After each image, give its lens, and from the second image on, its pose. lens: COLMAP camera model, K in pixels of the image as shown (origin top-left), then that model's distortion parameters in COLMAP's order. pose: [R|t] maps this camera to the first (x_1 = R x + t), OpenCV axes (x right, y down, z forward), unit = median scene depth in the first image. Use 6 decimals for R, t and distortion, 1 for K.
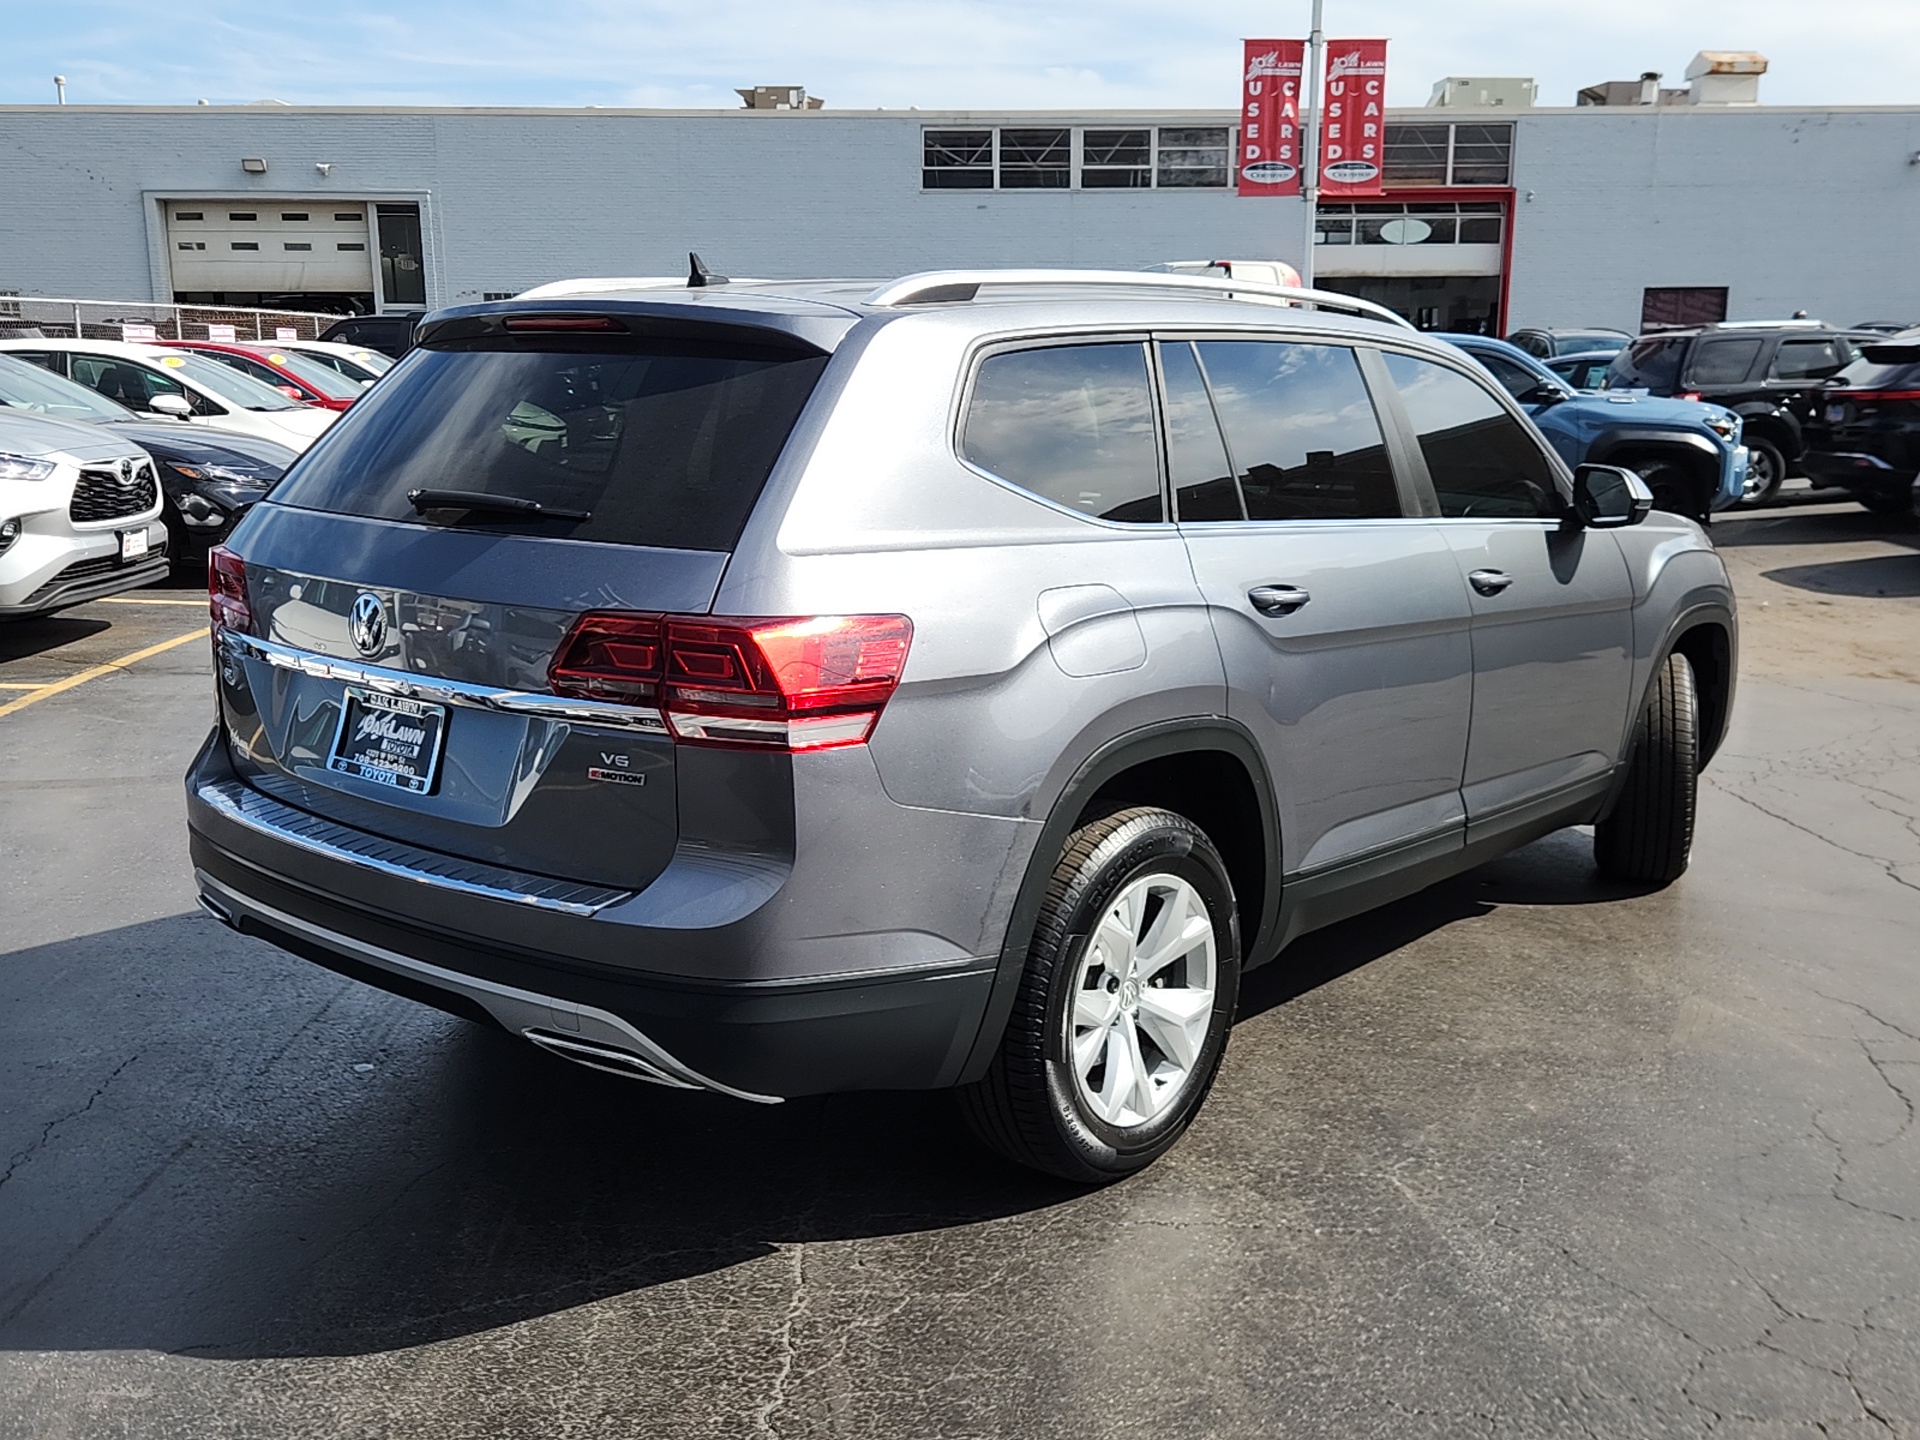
lens RADIAL K [[1764.2, 0, 960.0], [0, 1764.2, 720.0], [0, 0, 1]] dist [0.081819, -0.086856]
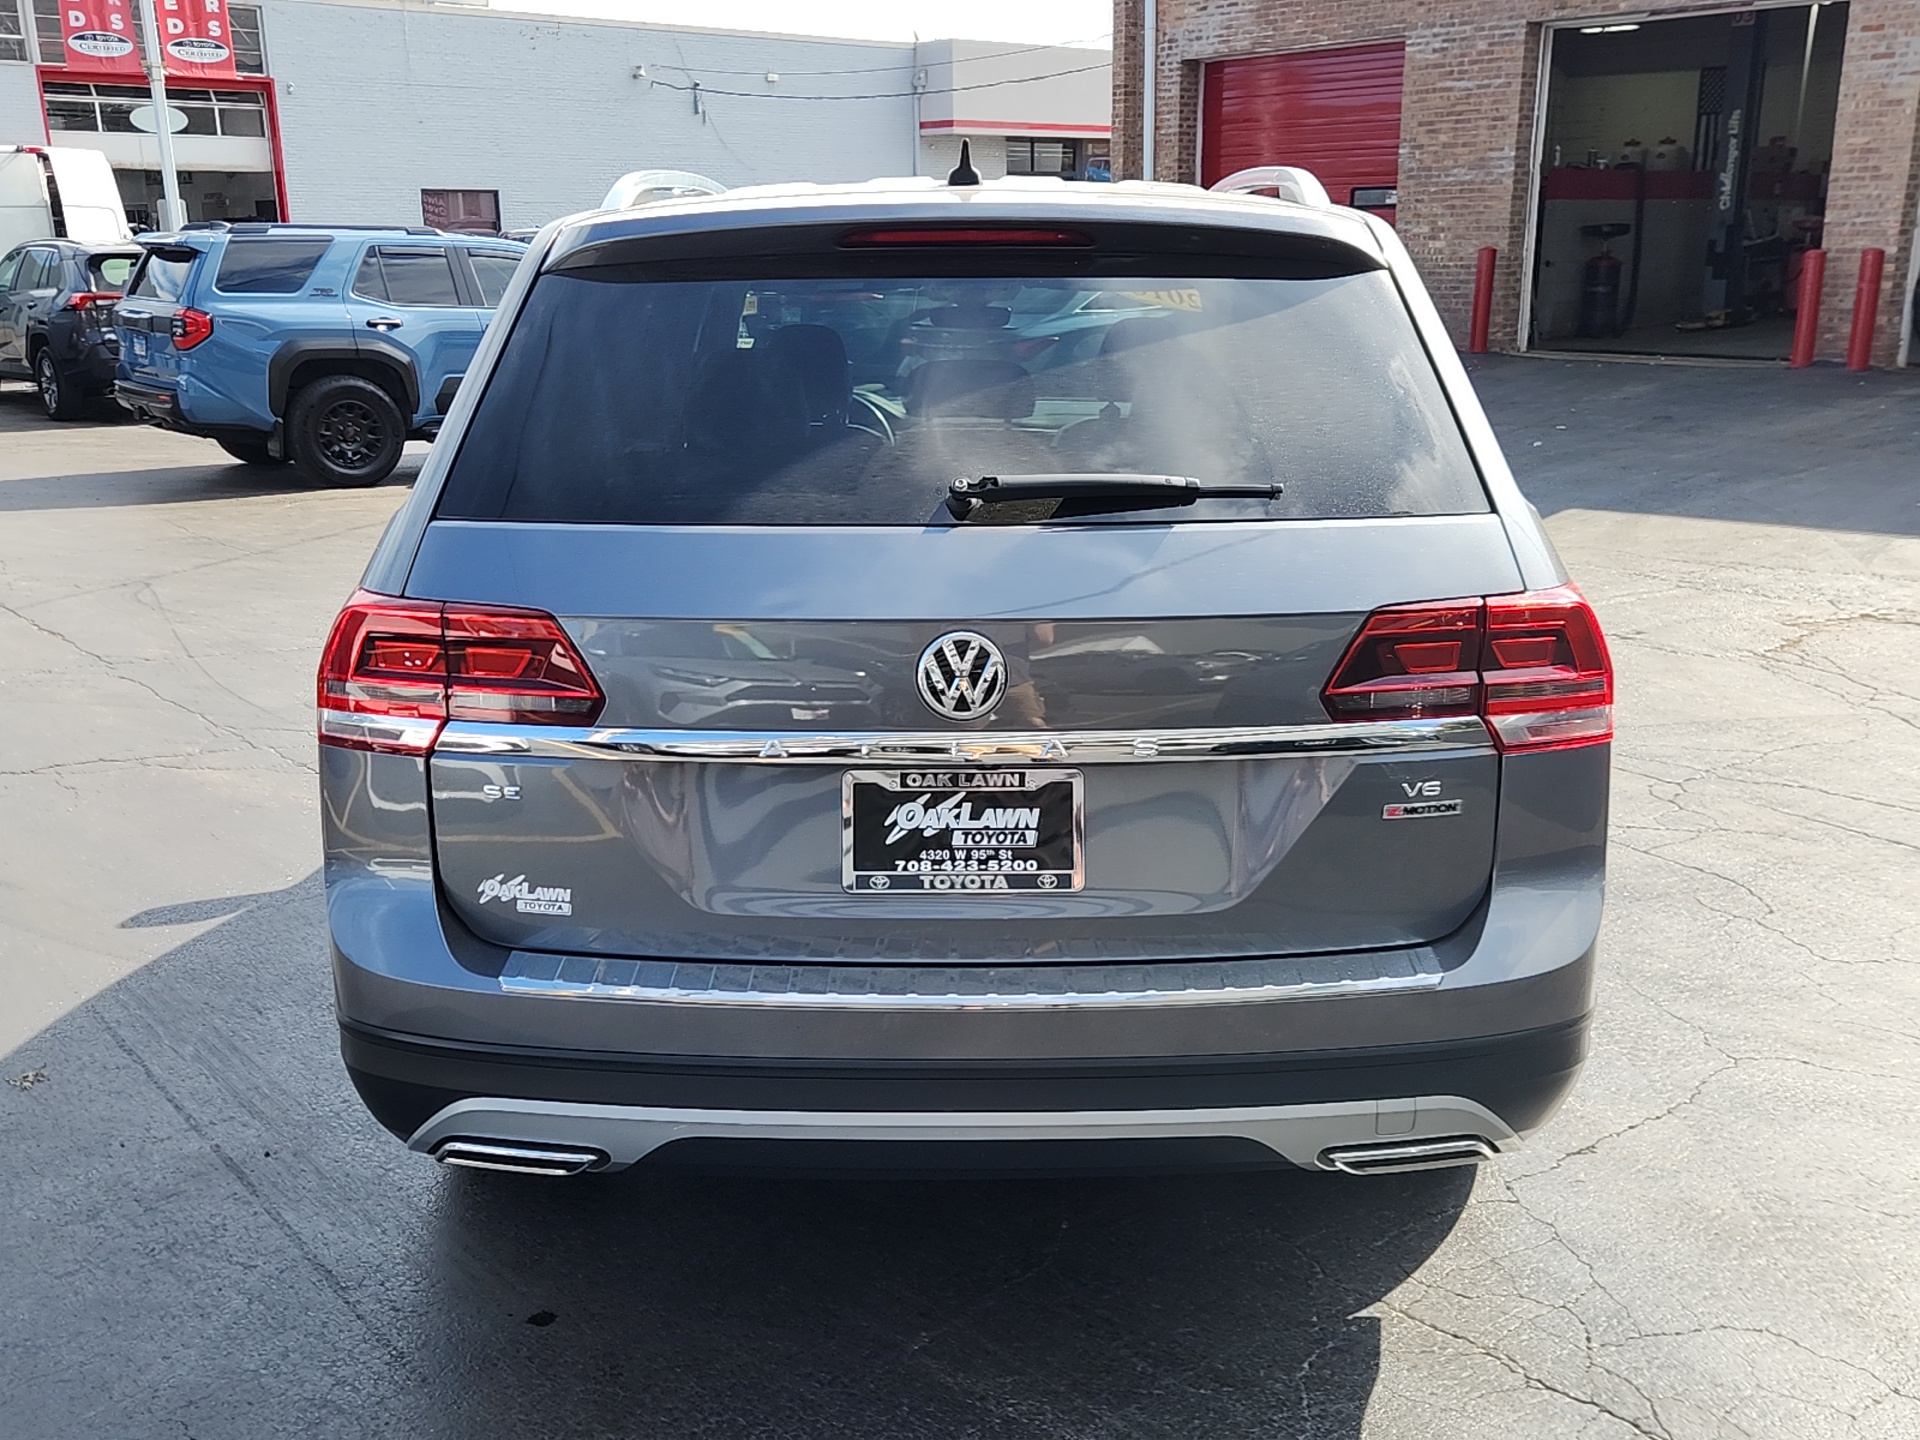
lens RADIAL K [[1764.2, 0, 960.0], [0, 1764.2, 720.0], [0, 0, 1]] dist [0.081819, -0.086856]
pose [[0.778624, -0.170620, 0.603849, -0.085919], [0.138556, 0.985319, 0.099746, -0.012019], [-0.612002, 0.006003, 0.790833, 0.050803]]
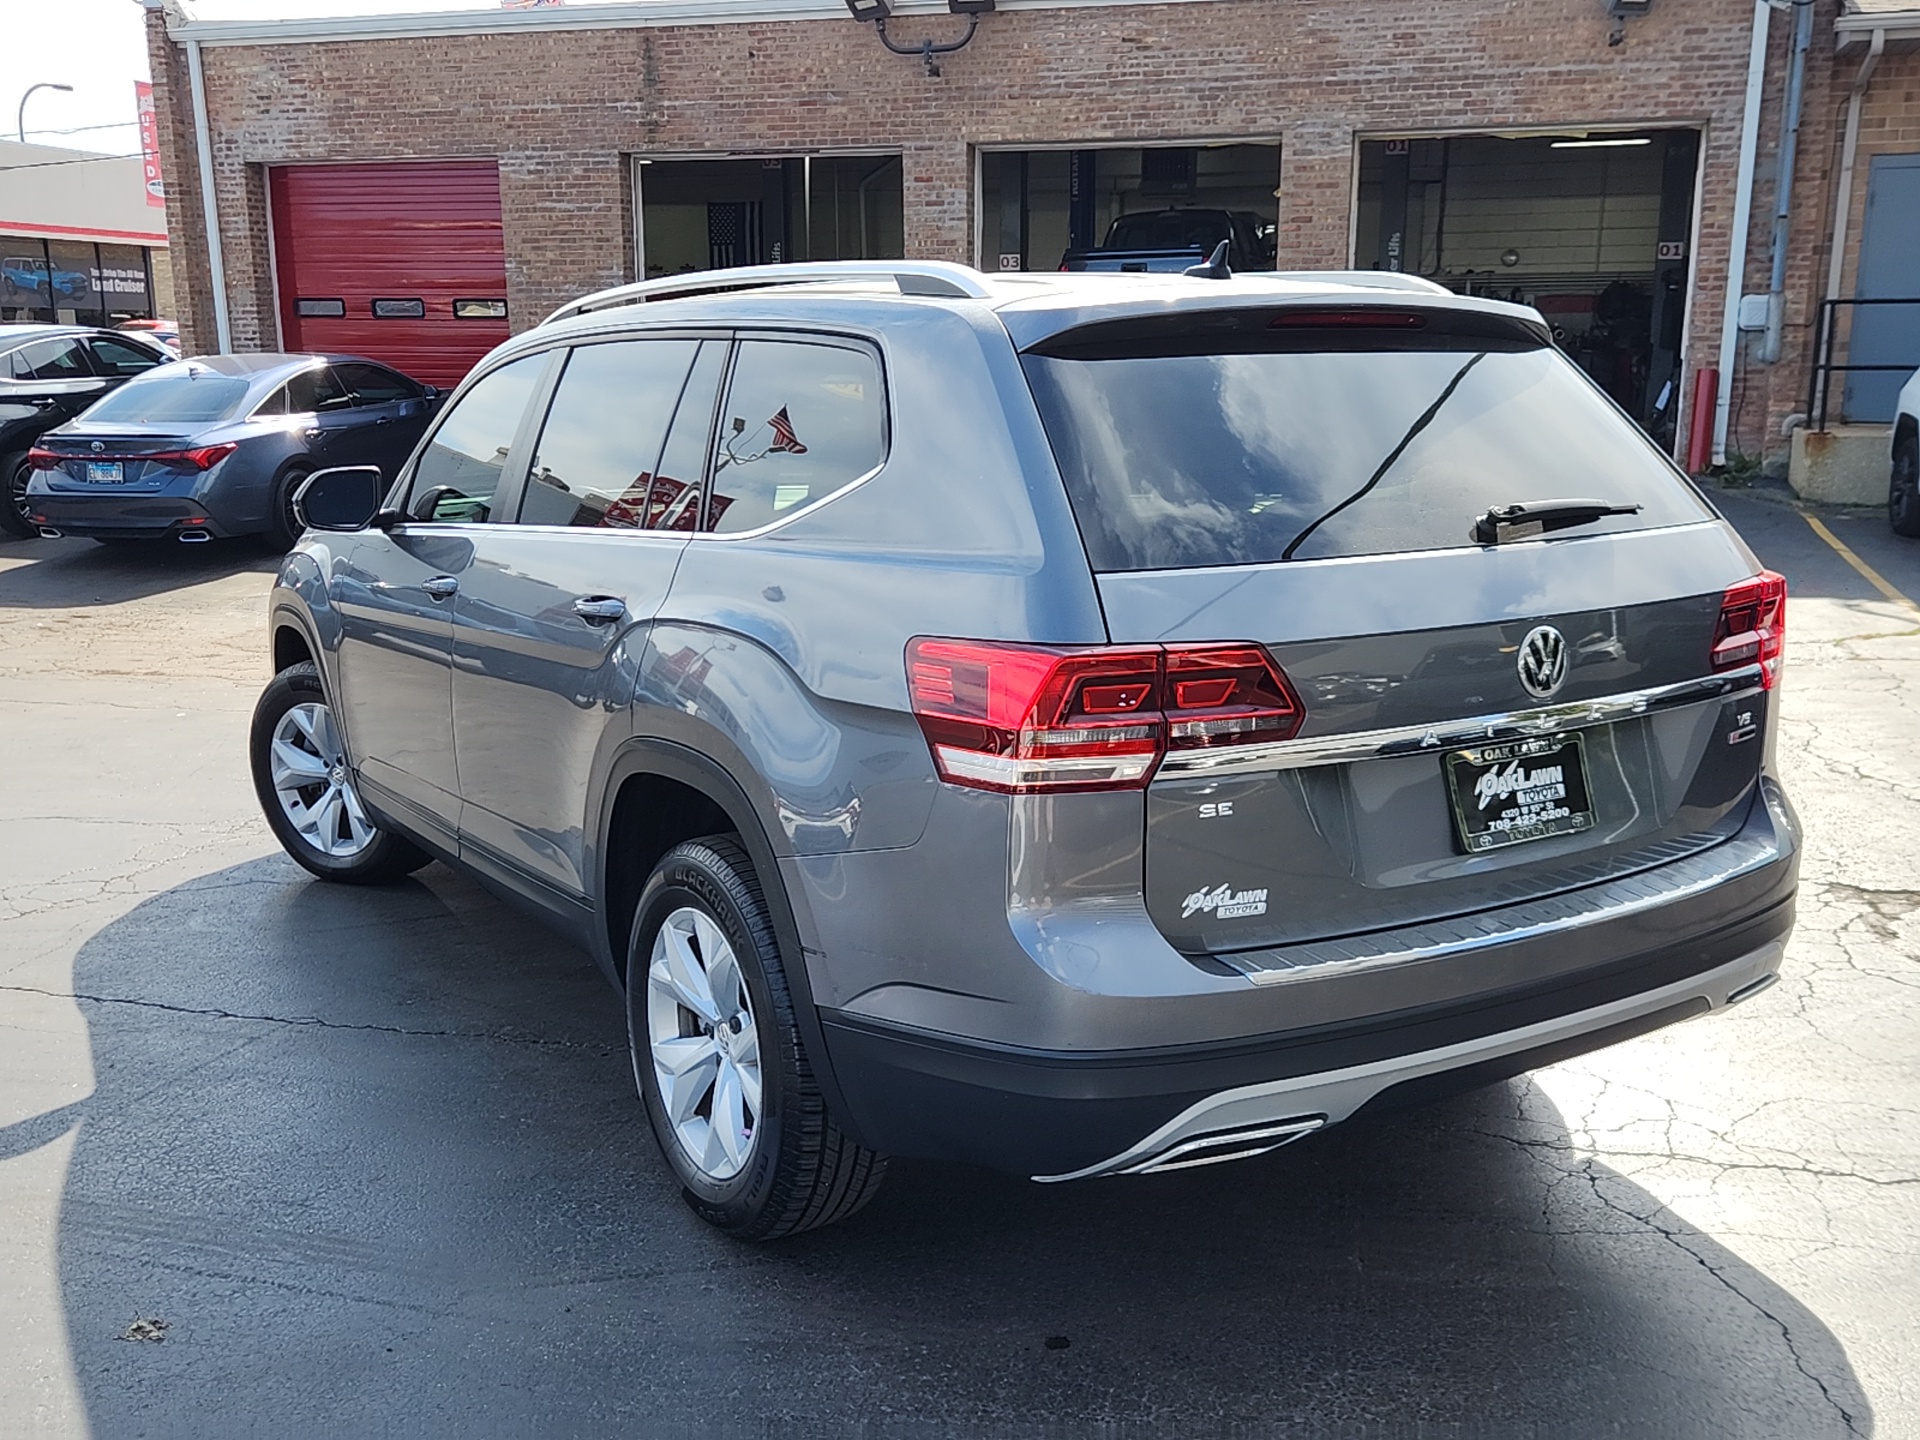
lens RADIAL K [[1764.2, 0, 960.0], [0, 1764.2, 720.0], [0, 0, 1]] dist [0.081819, -0.086856]
pose [[0.327212, -0.195896, 0.924423, -0.141061], [0.199315, 0.970574, 0.135126, -0.022874], [-0.923692, 0.140037, 0.356628, 0.108454]]
